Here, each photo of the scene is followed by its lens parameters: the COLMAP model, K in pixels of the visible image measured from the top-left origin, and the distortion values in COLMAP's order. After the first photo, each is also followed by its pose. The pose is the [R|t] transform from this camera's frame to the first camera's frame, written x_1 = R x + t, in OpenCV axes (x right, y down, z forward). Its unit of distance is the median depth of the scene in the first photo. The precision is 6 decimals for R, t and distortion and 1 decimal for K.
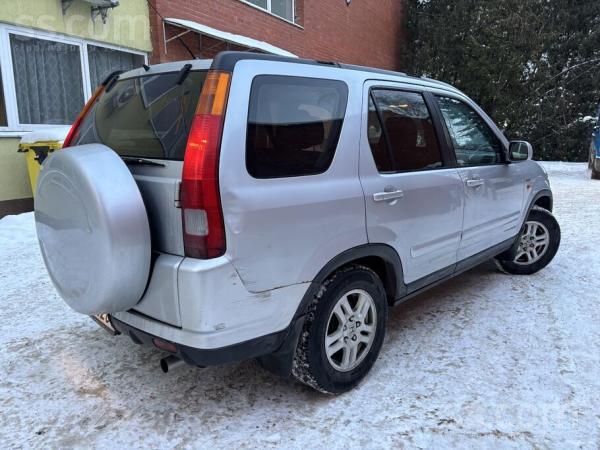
lens RADIAL K [[459.7, 0, 300.0], [0, 459.7, 225.0], [0, 0, 1]] dist [0.075246, -0.086685]
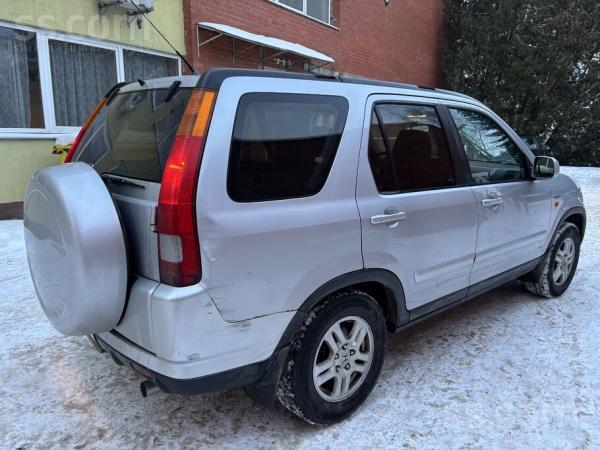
lens RADIAL K [[455.7, 0, 294.9], [0, 455.7, 225.9], [0, 0, 1]] dist [0.074680, -0.079397]
pose [[0.995305, 0.030553, -0.091837, 0.083654], [-0.029949, 0.999520, 0.007945, -0.046969], [0.092036, -0.005158, 0.995742, 0.049084]]
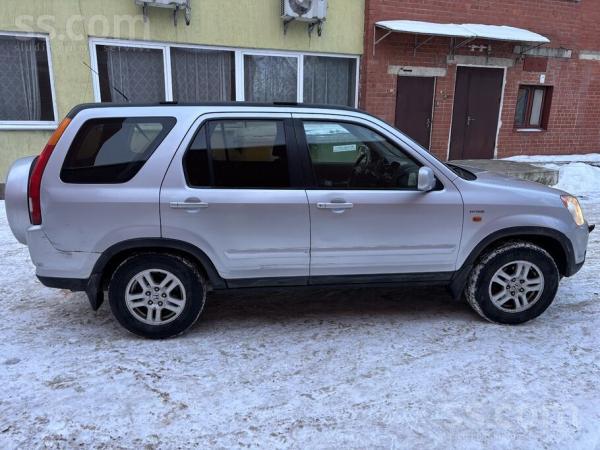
lens RADIAL K [[462.3, 0, 300.0], [0, 462.3, 225.0], [0, 0, 1]] dist [0.068548, -0.081032]
pose [[0.746540, 0.160669, -0.645650, 1.221885], [-0.134838, 0.986803, 0.089655, -0.160125], [0.651534, 0.020127, 0.758352, 0.203435]]
